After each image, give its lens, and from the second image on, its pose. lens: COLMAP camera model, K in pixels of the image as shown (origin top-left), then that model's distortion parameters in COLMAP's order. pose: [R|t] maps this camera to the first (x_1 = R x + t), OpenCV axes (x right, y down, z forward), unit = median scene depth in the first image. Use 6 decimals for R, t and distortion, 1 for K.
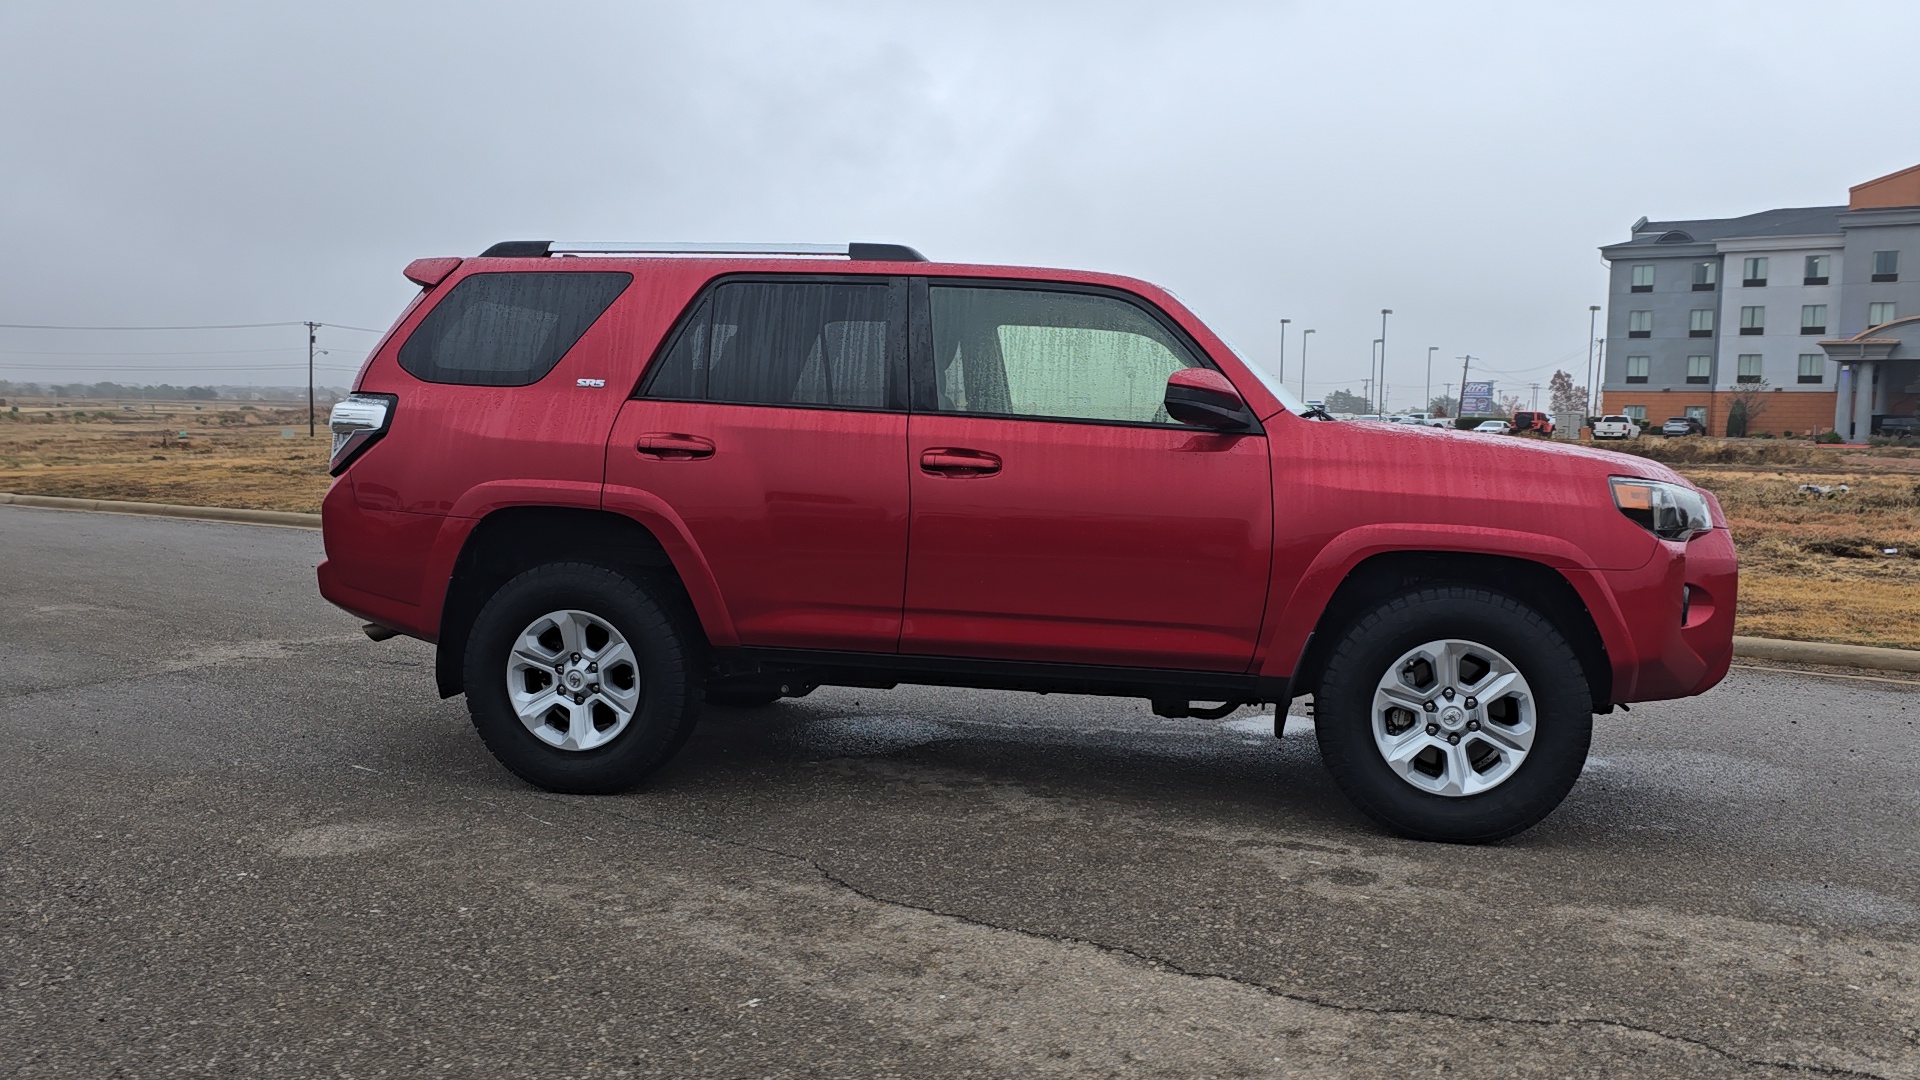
lens RADIAL K [[1597.1, 0, 944.8], [0, 1597.1, 530.3], [0, 0, 1]] dist [-0.024268, 0.045029]
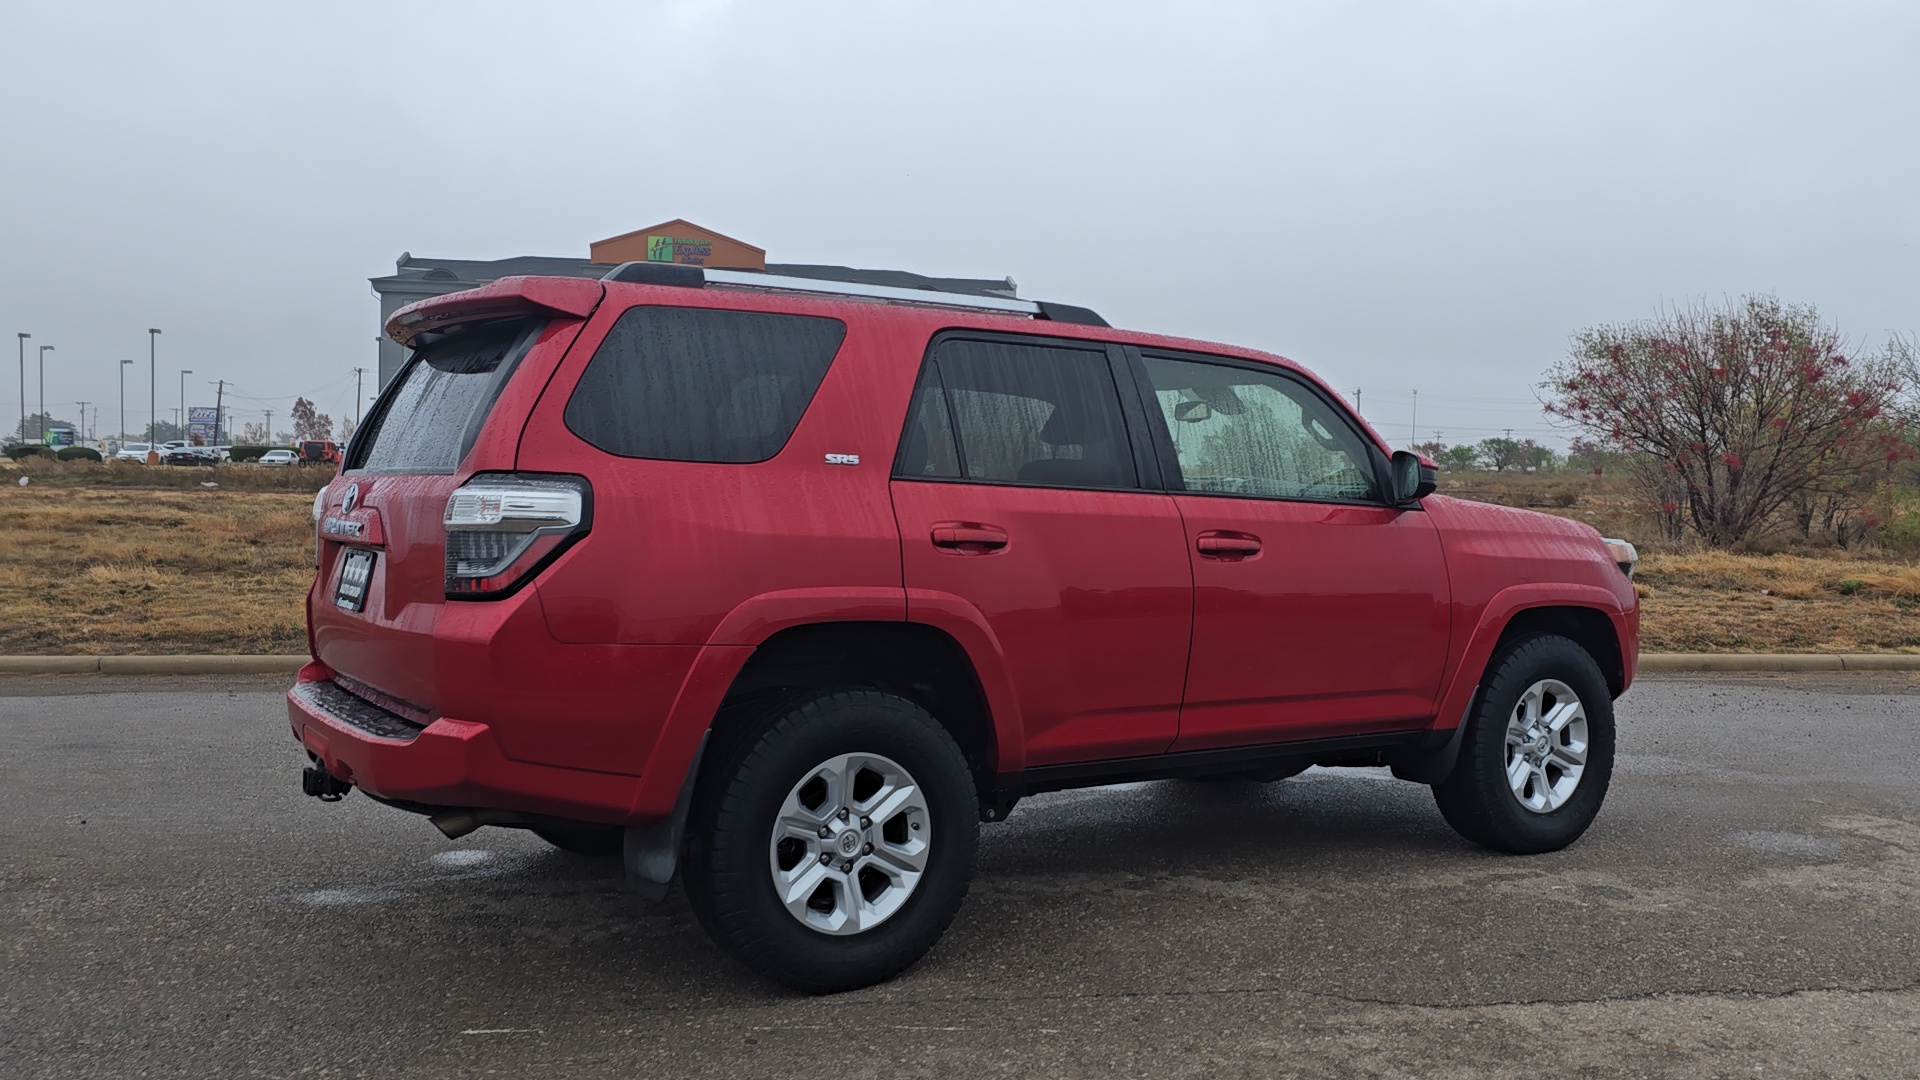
lens RADIAL K [[1597.1, 0, 985.0], [0, 1597.1, 499.6], [0, 0, 1]] dist [-0.024268, 0.045029]
pose [[0.718494, -0.018829, 0.695279, -0.730038], [0.044465, 0.998832, -0.018899, -0.055632], [-0.694111, 0.044494, 0.718492, 0.395633]]
